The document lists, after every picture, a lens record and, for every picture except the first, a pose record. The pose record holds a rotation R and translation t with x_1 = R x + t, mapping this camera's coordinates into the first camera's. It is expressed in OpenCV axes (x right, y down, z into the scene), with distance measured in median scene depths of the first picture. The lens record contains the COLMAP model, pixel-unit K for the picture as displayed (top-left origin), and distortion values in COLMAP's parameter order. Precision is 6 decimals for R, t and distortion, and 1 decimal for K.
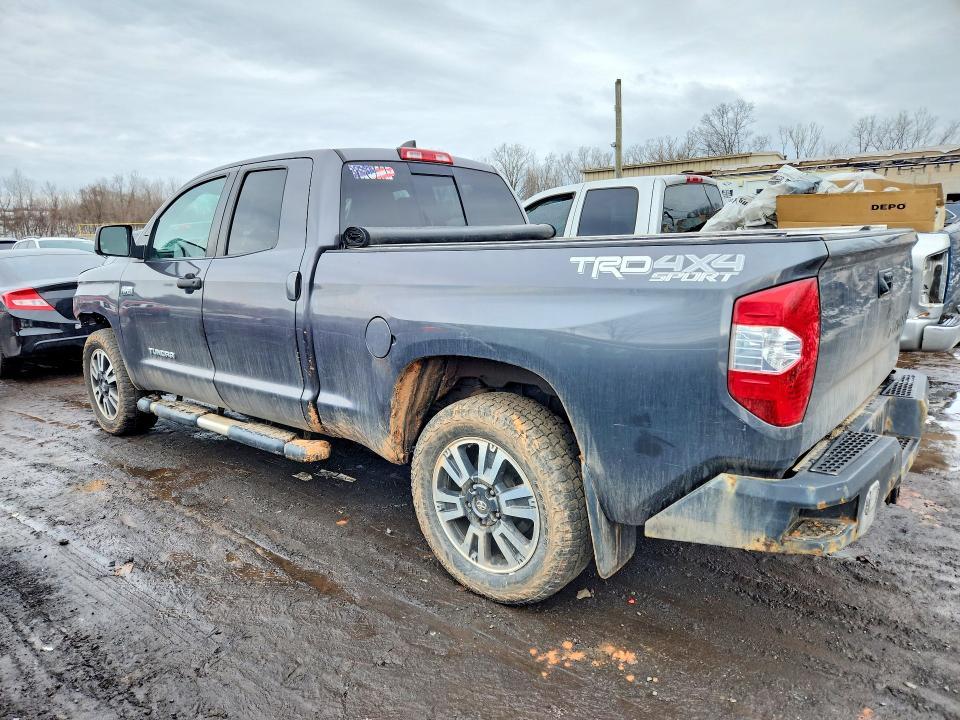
lens RADIAL K [[654.5, 0, 460.5], [0, 654.5, 360.1], [0, 0, 1]] dist [0.030088, 0.001654]
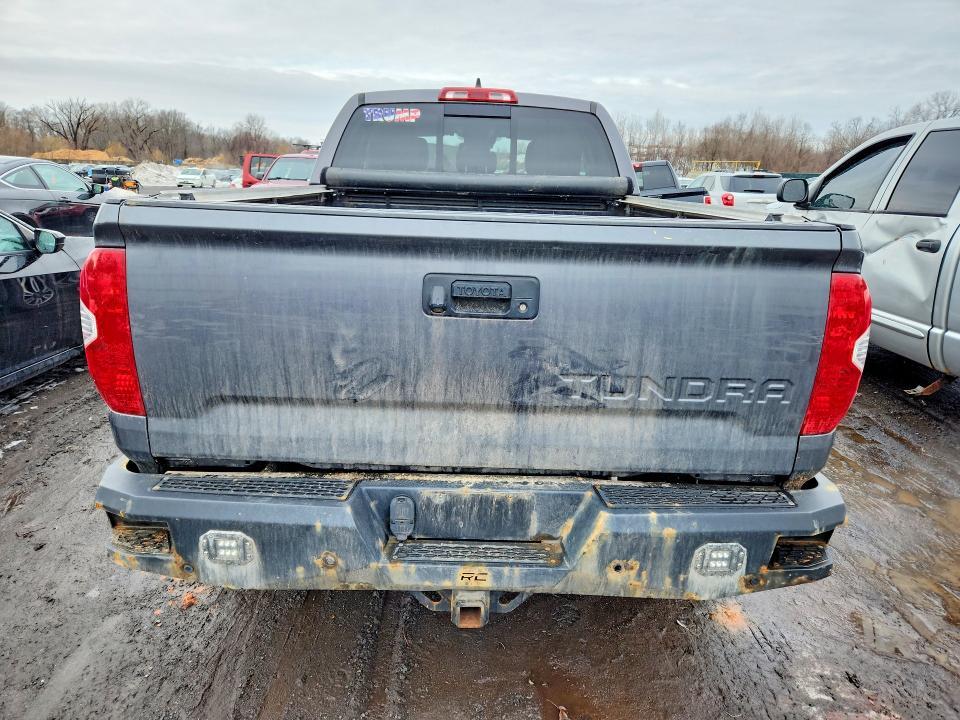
lens RADIAL K [[654.5, 0, 460.5], [0, 654.5, 360.1], [0, 0, 1]] dist [0.030088, 0.001654]
pose [[0.663806, 0.253821, -0.703517, 0.709826], [-0.192477, 0.966944, 0.167250, -0.103253], [0.722713, 0.024389, 0.690718, 0.361941]]
